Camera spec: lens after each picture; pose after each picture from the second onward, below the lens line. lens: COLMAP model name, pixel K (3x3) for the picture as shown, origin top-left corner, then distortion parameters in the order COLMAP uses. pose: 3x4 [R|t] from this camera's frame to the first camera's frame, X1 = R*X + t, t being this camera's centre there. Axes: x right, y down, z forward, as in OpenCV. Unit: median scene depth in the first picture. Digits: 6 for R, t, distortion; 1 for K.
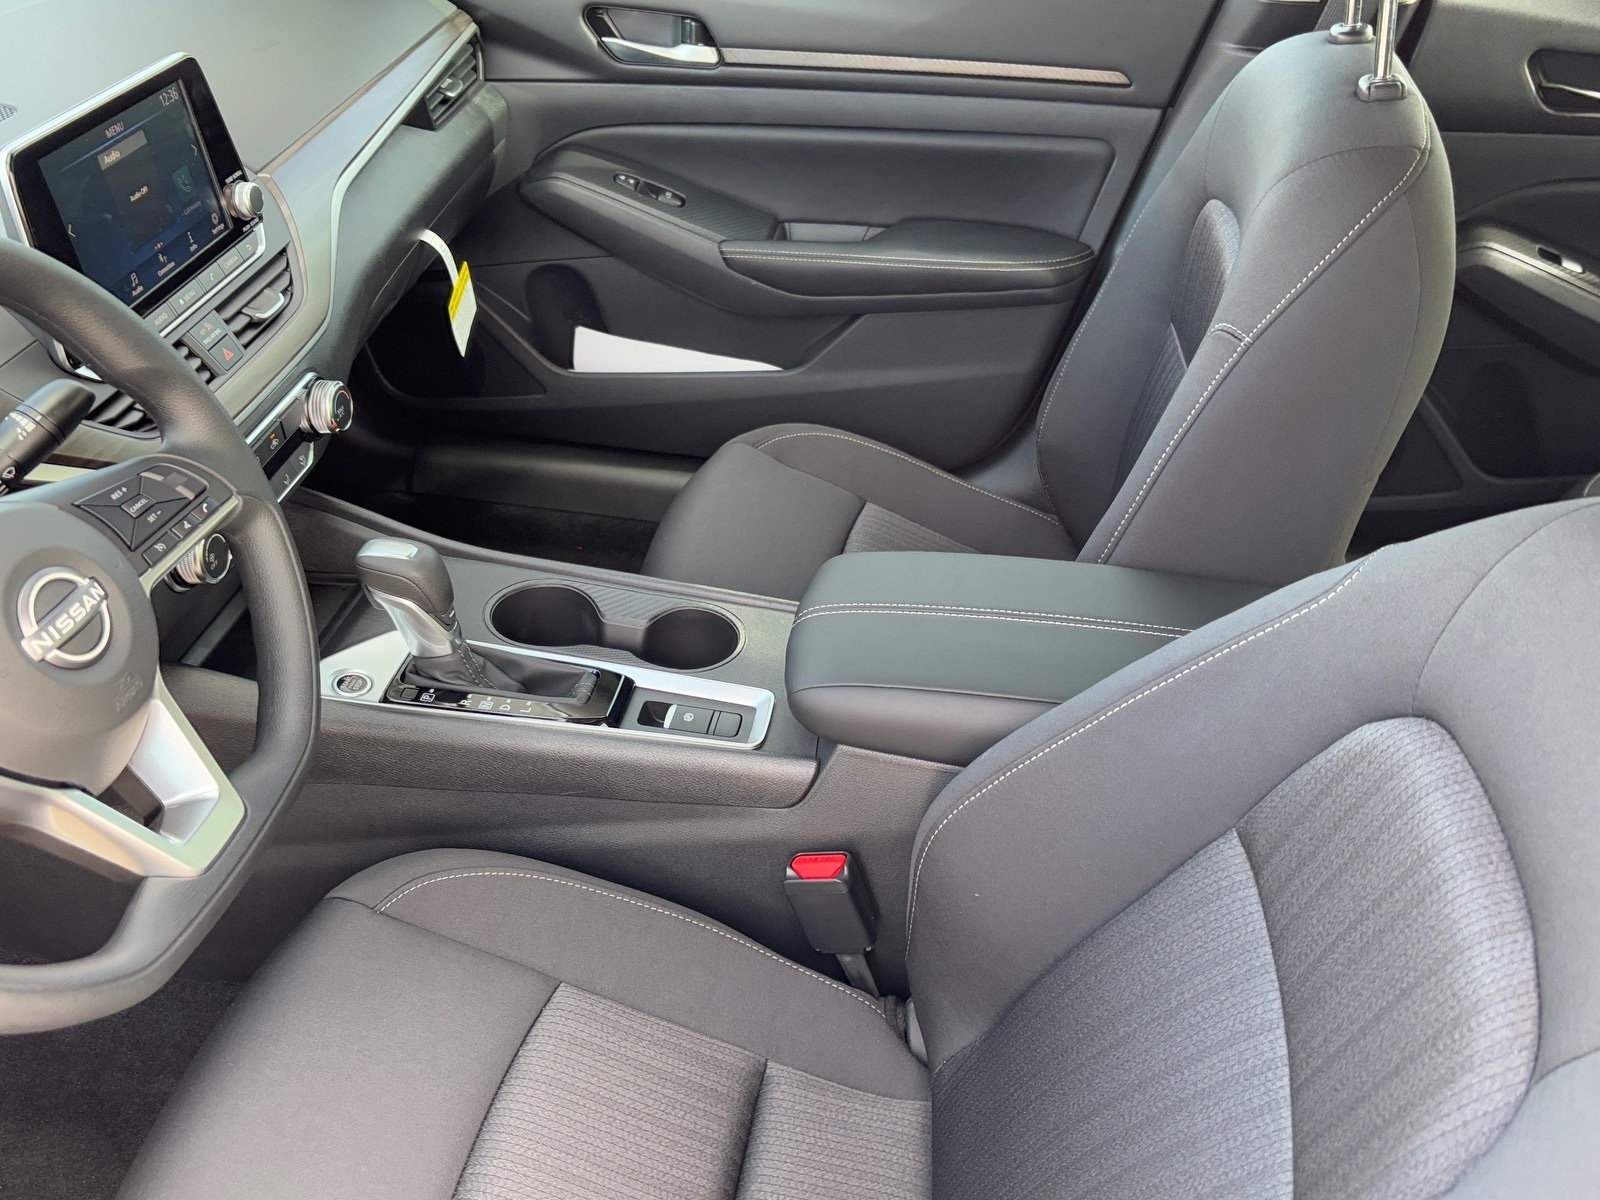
lens RADIAL K [[1487.2, 0, 813.4], [0, 1487.2, 599.8], [0, 0, 1]] dist [0.020293, 0.000000]
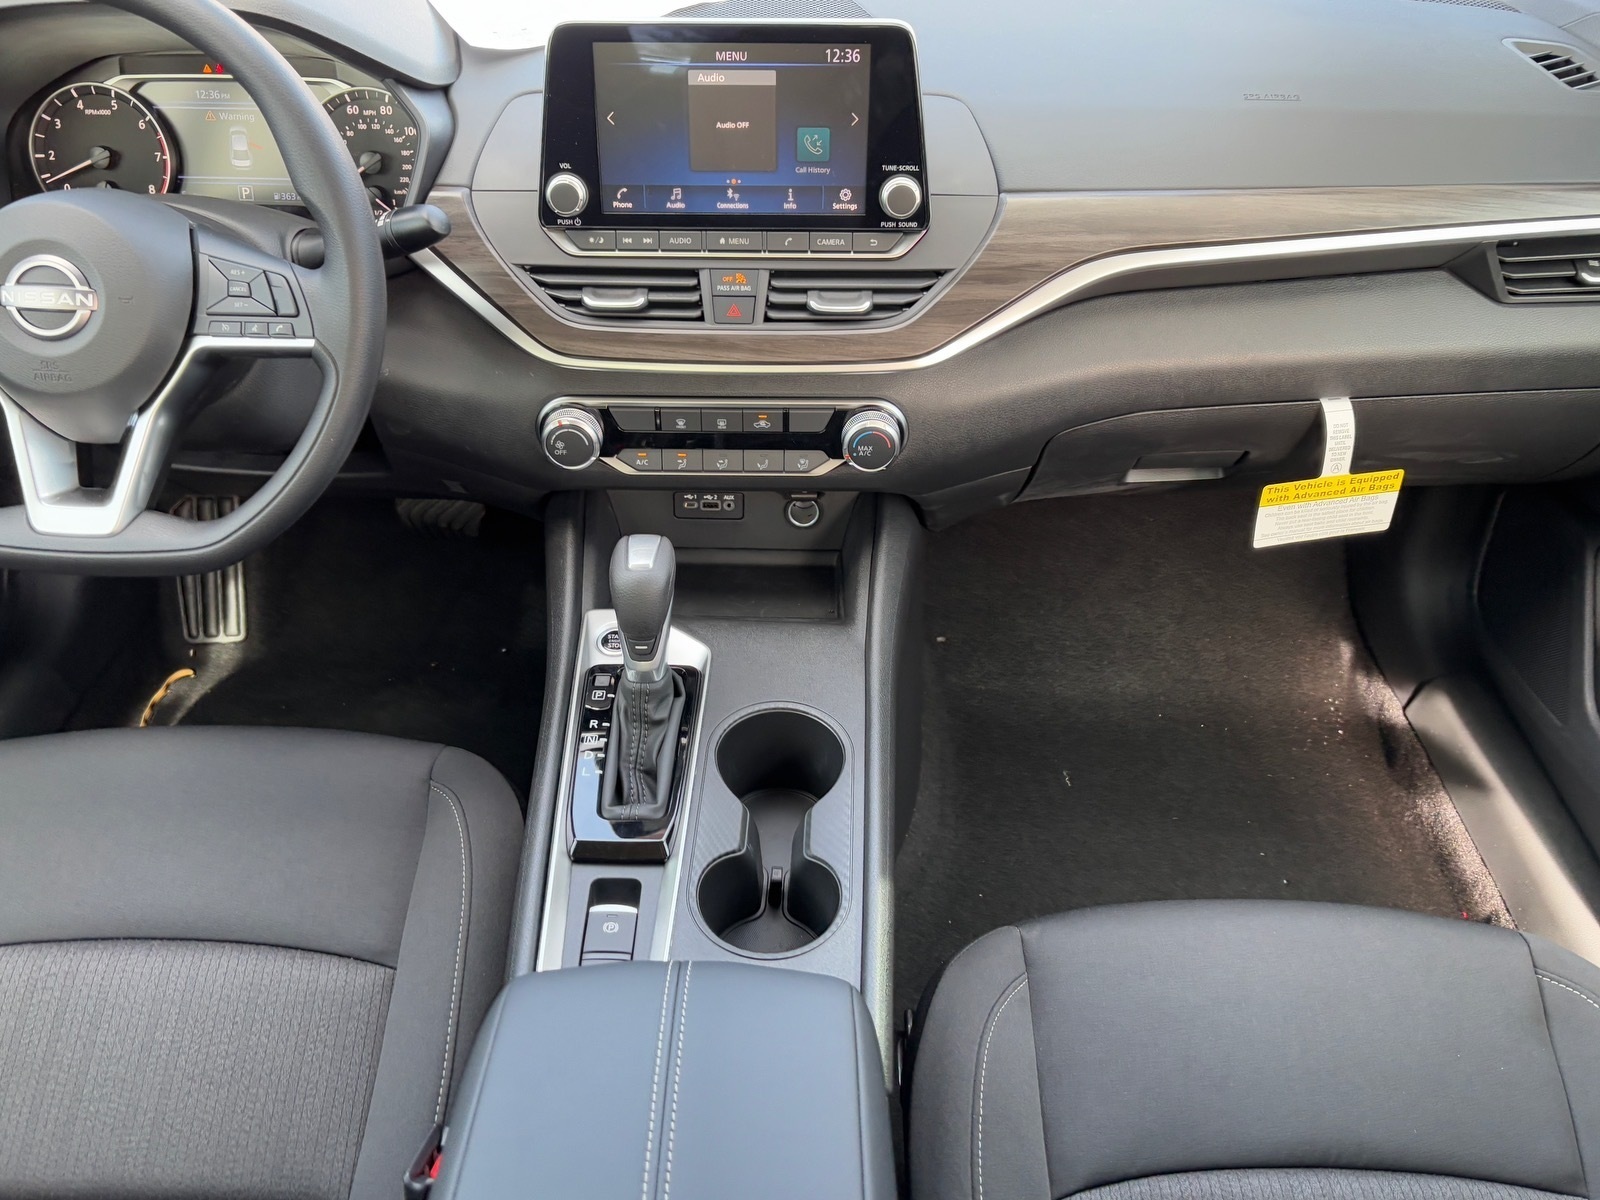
lens RADIAL K [[1350.9, 0, 796.5], [0, 1350.9, 608.8], [0, 0, 1]] dist [0.016226, -0.008540]
pose [[0.138905, 0.584294, -0.799566, 0.423668], [-0.569761, 0.707531, 0.418056, -0.415041], [0.809986, 0.397492, 0.431188, 0.728901]]
